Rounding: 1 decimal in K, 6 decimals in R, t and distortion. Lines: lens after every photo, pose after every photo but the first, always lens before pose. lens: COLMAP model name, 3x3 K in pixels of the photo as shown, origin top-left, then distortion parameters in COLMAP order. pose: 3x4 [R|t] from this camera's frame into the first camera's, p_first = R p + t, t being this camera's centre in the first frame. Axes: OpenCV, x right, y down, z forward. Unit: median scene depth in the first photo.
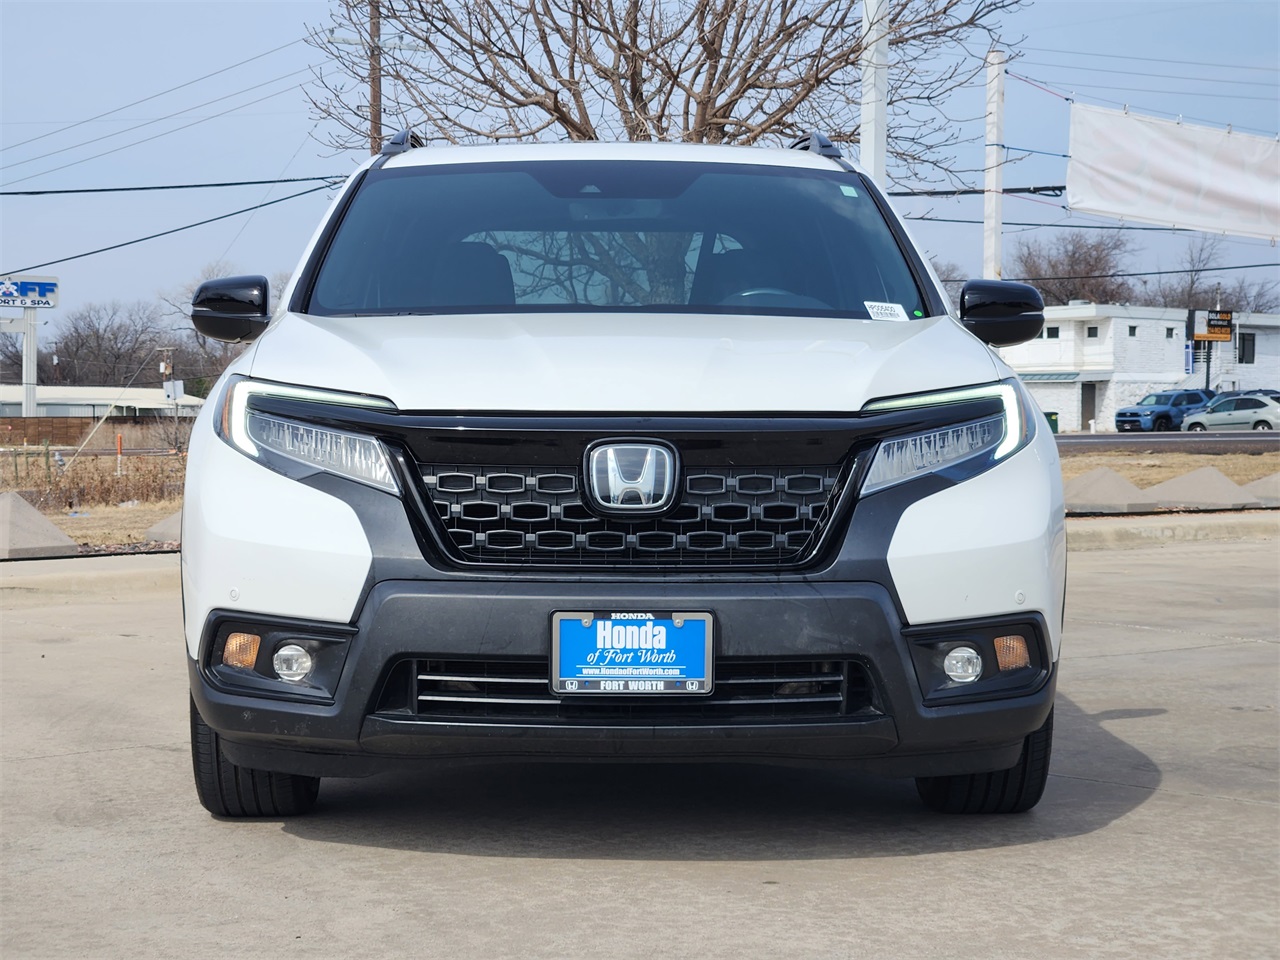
lens RADIAL K [[2519.3, 0, 640.0], [0, 2519.3, 480.0], [0, 0, 1]] dist [-1.011029, 10.588623]
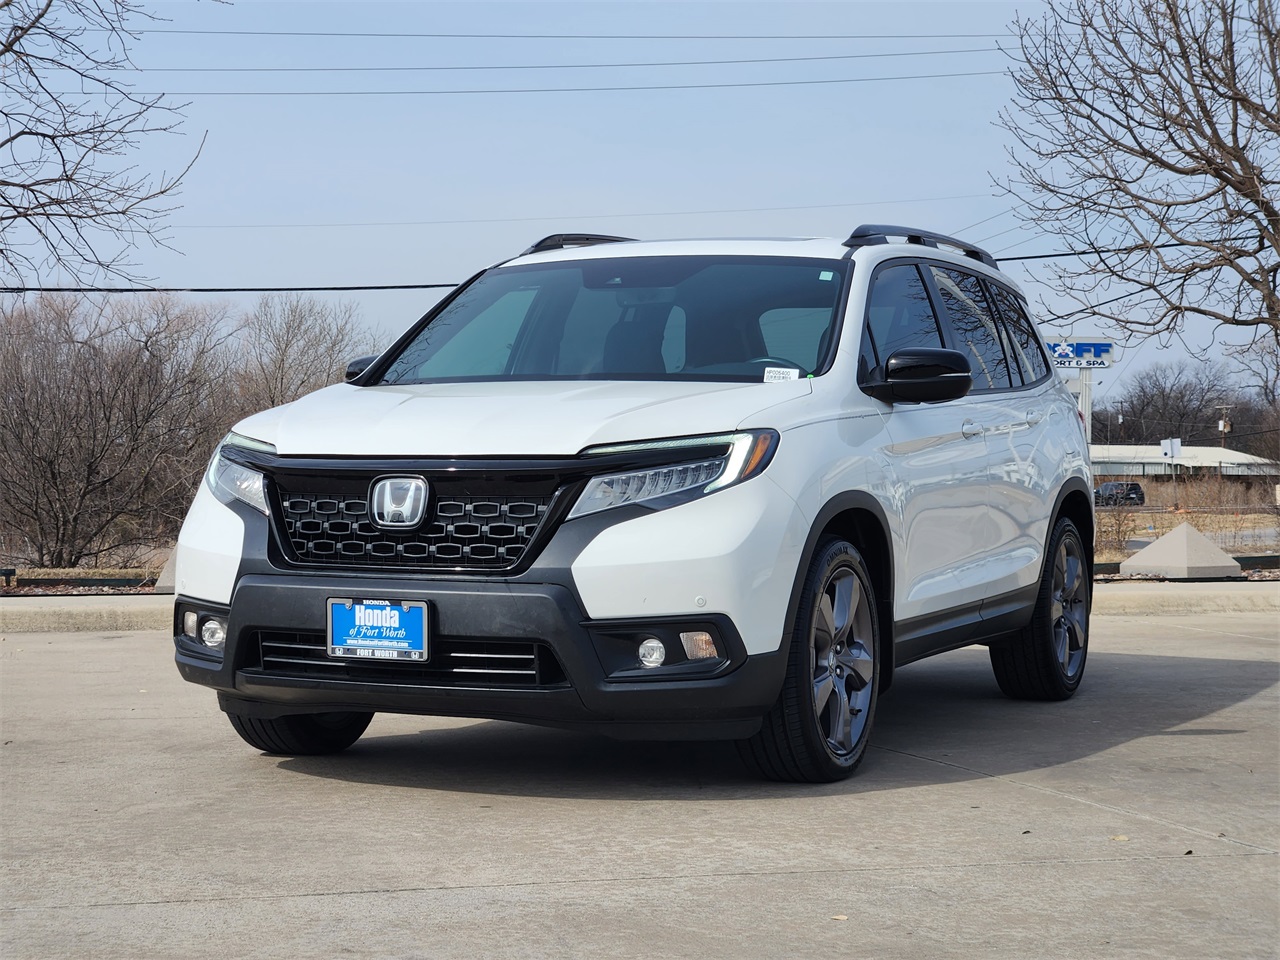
lens RADIAL K [[2519.3, 0, 640.0], [0, 2519.3, 480.0], [0, 0, 1]] dist [-1.011029, 10.588623]
pose [[0.910115, 0.003740, -0.414340, 0.678894], [-0.013608, 0.999690, -0.020868, 0.012968], [0.414133, 0.024631, 0.909883, -0.183887]]
